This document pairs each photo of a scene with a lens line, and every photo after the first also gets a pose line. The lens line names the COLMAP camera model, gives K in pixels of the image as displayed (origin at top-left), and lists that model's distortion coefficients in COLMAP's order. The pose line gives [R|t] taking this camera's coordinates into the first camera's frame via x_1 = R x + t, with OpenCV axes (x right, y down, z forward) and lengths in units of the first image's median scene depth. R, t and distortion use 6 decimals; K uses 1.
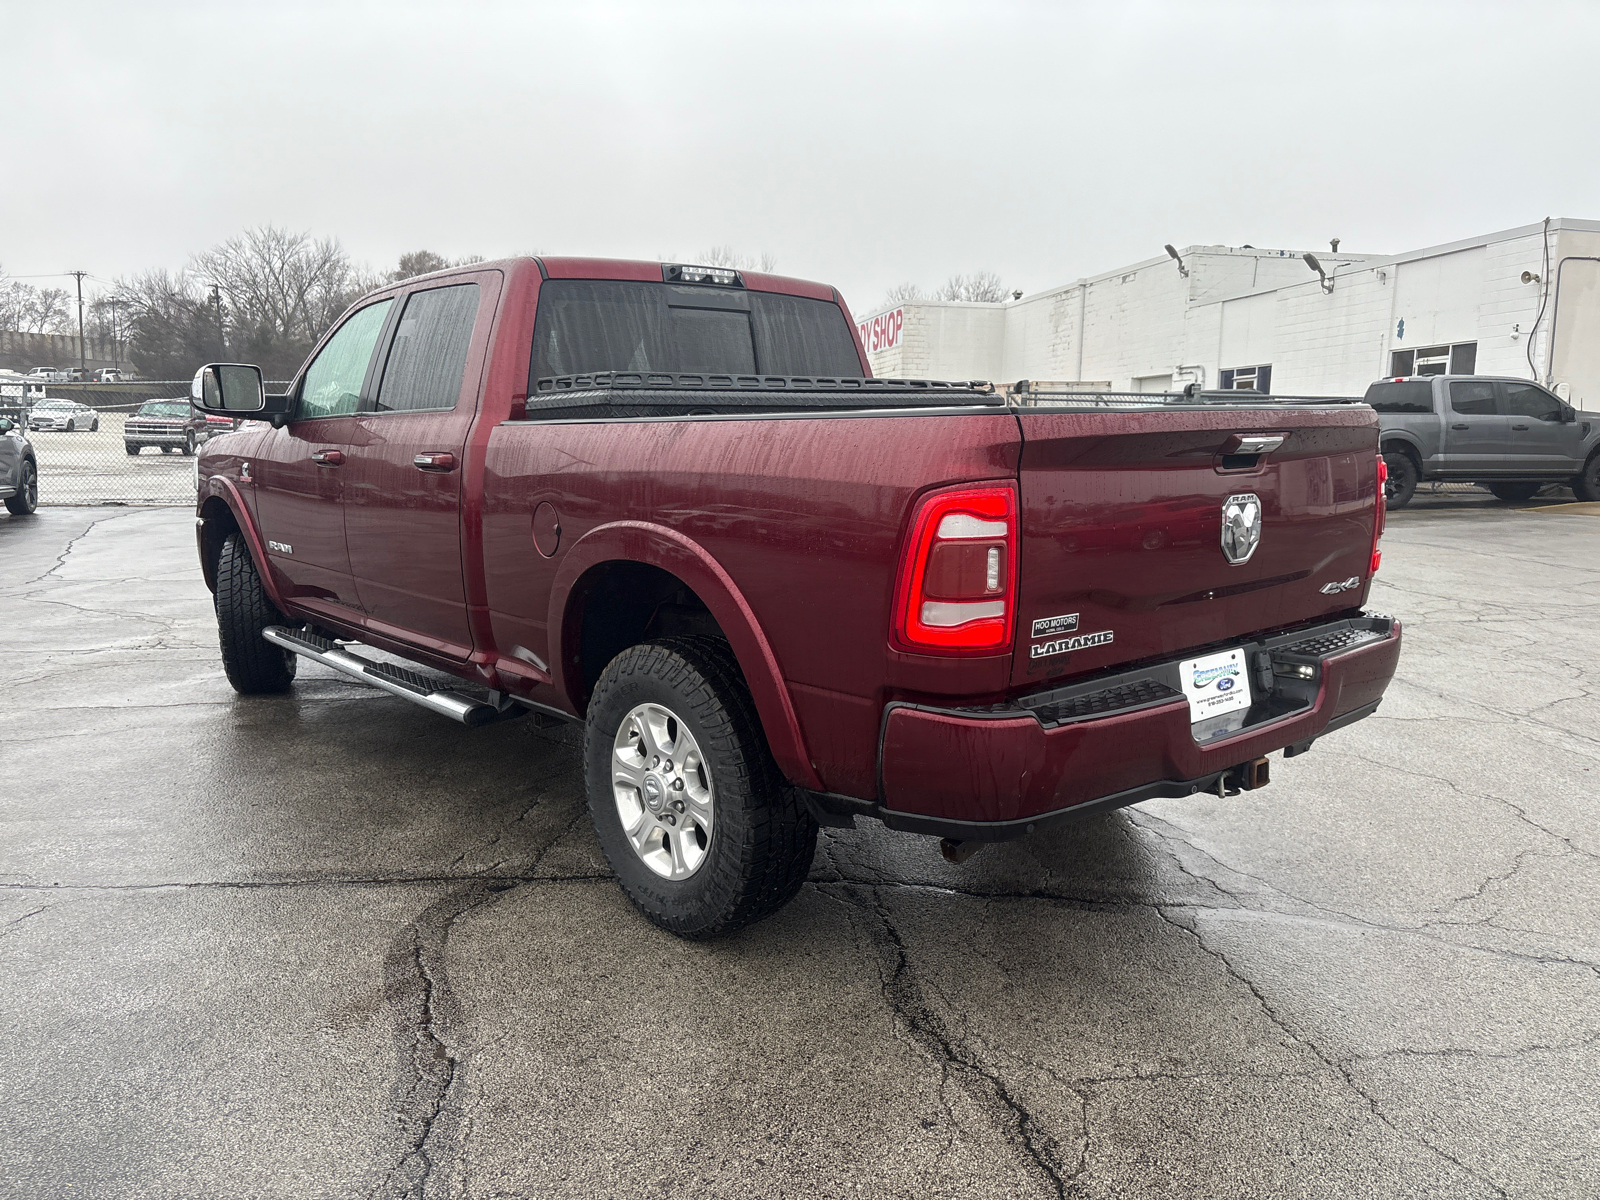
lens RADIAL K [[1225.6, 0, 800.0], [0, 1225.6, 600.0], [0, 0, 1]] dist [0.031715, -0.003974]
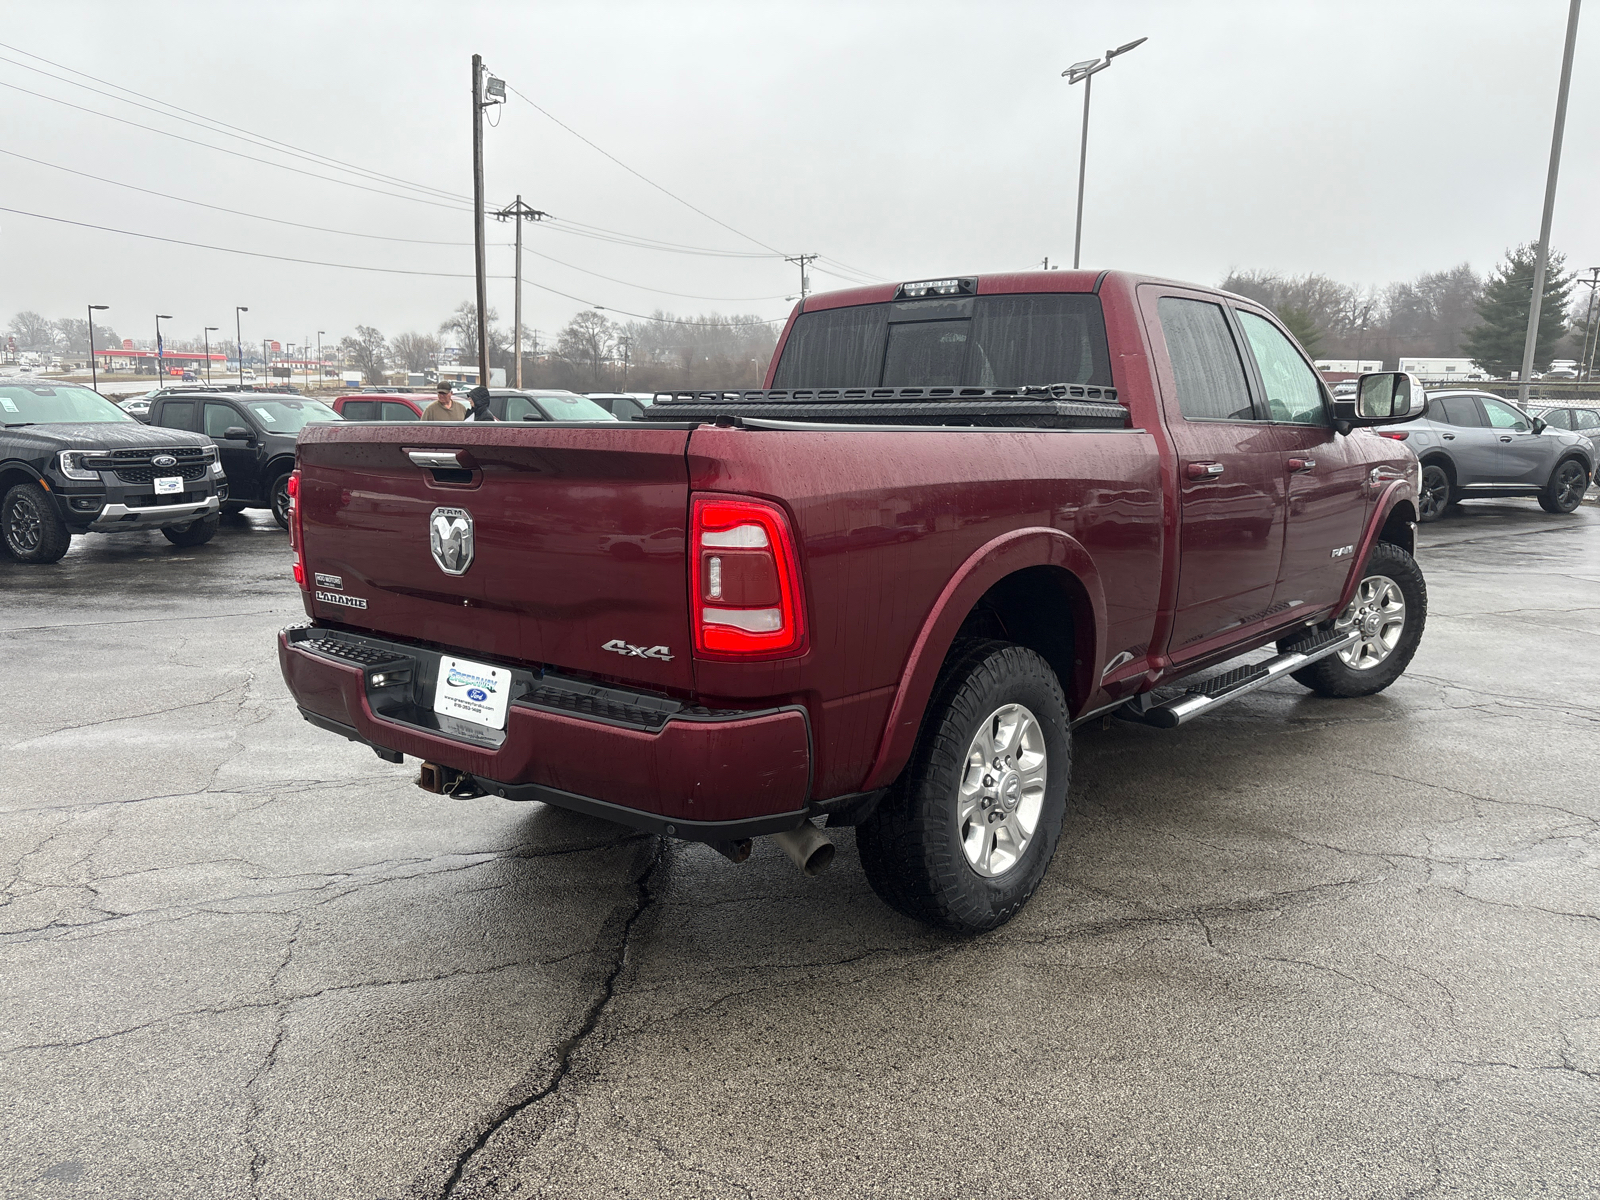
lens RADIAL K [[1177.3, 0, 800.0], [0, 1177.3, 600.0], [0, 0, 1]] dist [0.136742, -0.205549]
pose [[0.166718, 0.157719, -0.973309, 1.275599], [-0.148537, 0.979876, 0.133341, -0.171342], [0.974752, 0.122342, 0.186790, 1.019057]]
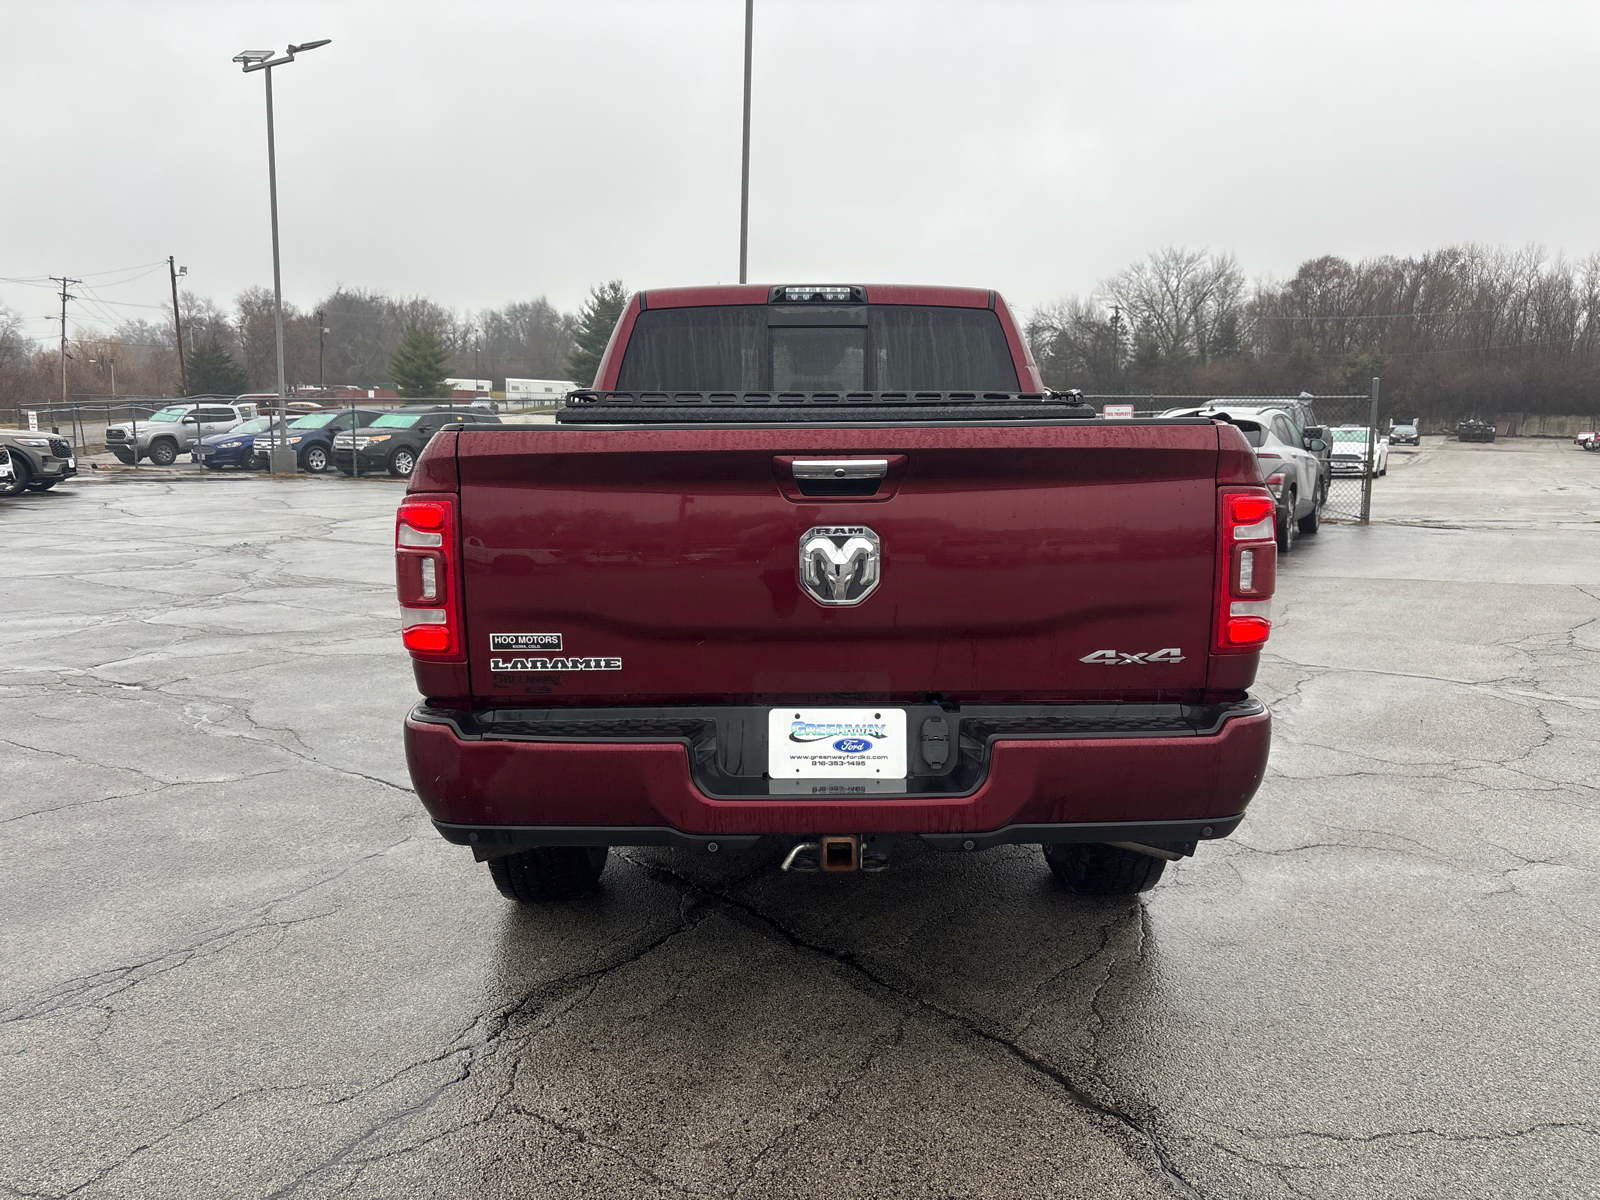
lens RADIAL K [[1177.3, 0, 800.0], [0, 1177.3, 600.0], [0, 0, 1]] dist [0.136742, -0.205549]
pose [[0.761419, 0.095388, -0.641204, 0.800324], [-0.096872, 0.994751, 0.032949, -0.054013], [0.640981, 0.037026, 0.766663, 0.323321]]
